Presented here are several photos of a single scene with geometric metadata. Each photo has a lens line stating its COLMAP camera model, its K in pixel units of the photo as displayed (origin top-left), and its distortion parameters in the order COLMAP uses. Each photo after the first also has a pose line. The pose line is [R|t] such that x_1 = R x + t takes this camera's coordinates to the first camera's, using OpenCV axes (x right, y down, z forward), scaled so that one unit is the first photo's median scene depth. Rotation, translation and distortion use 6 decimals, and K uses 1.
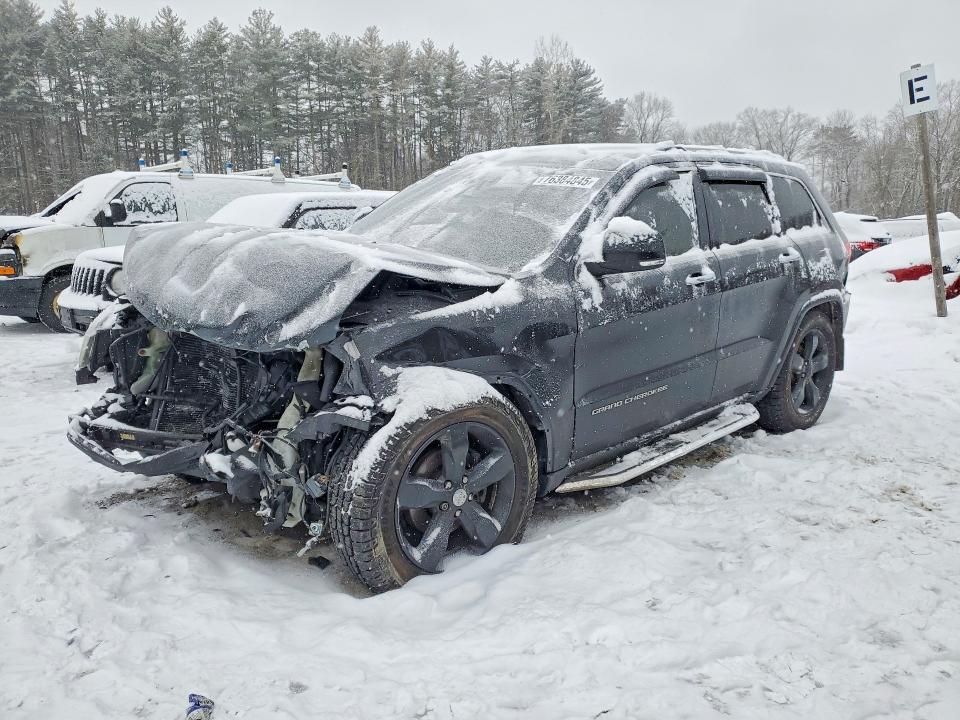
lens RADIAL K [[737.8, 0, 480.0], [0, 737.8, 360.0], [0, 0, 1]] dist [0.024048, -0.002068]
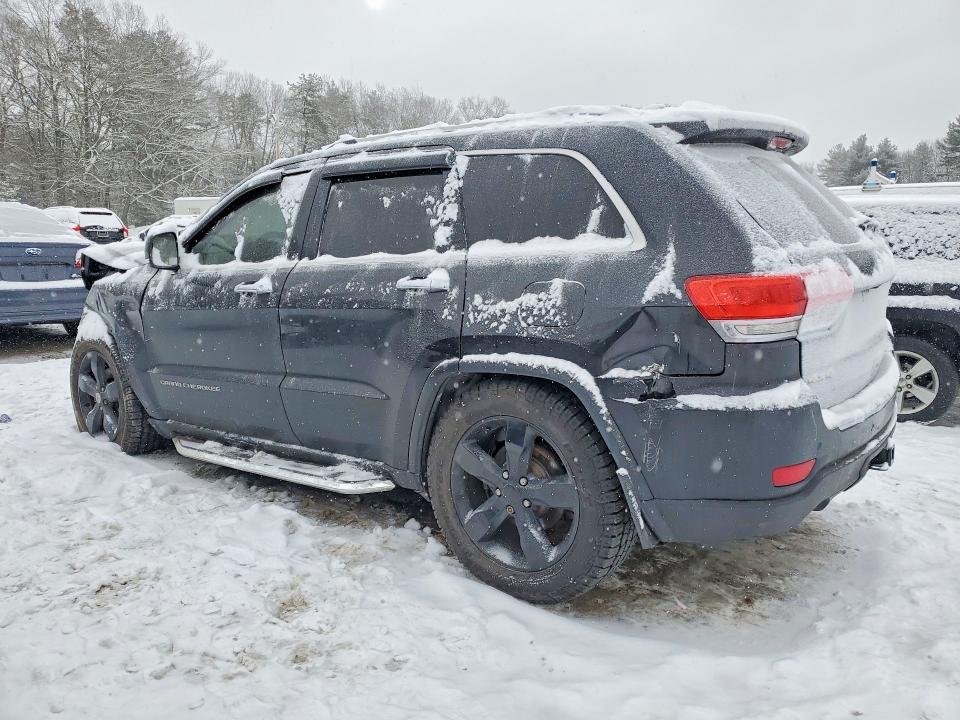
lens RADIAL K [[737.8, 0, 480.0], [0, 737.8, 360.0], [0, 0, 1]] dist [0.024048, -0.002068]
pose [[0.186780, 0.165251, -0.968403, 1.199608], [-0.191481, 0.972969, 0.129099, -0.186943], [0.963560, 0.161317, 0.213373, 1.037119]]
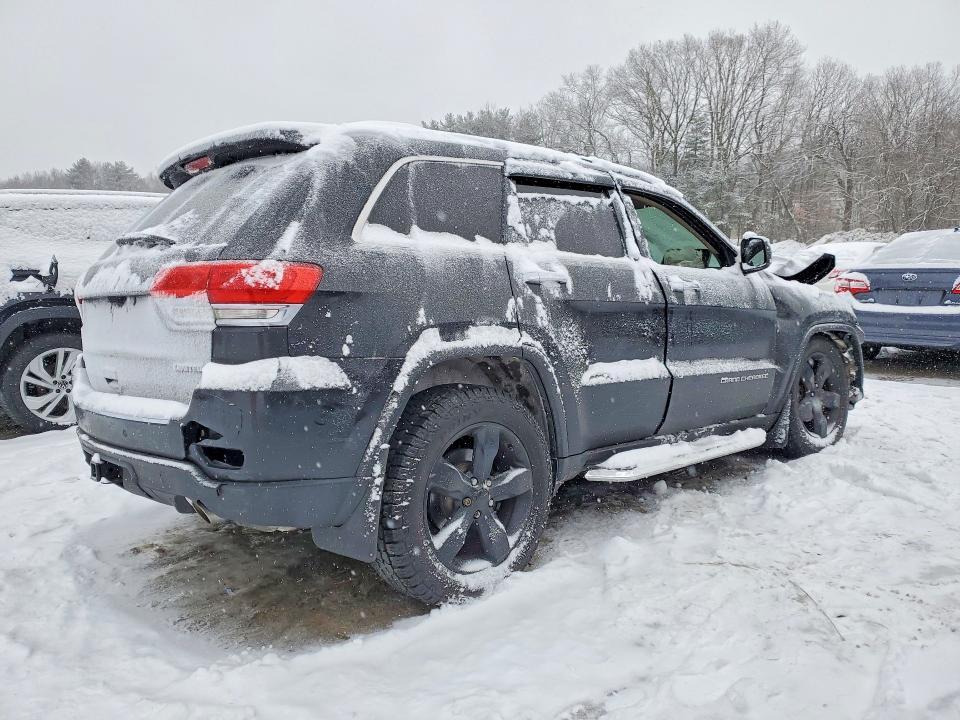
lens RADIAL K [[737.8, 0, 480.0], [0, 737.8, 360.0], [0, 0, 1]] dist [0.024048, -0.002068]
pose [[-0.999738, 0.012683, -0.019073, 1.158169], [0.006207, 0.951559, 0.307402, -0.196133], [0.022048, 0.307203, -0.951389, 1.089065]]
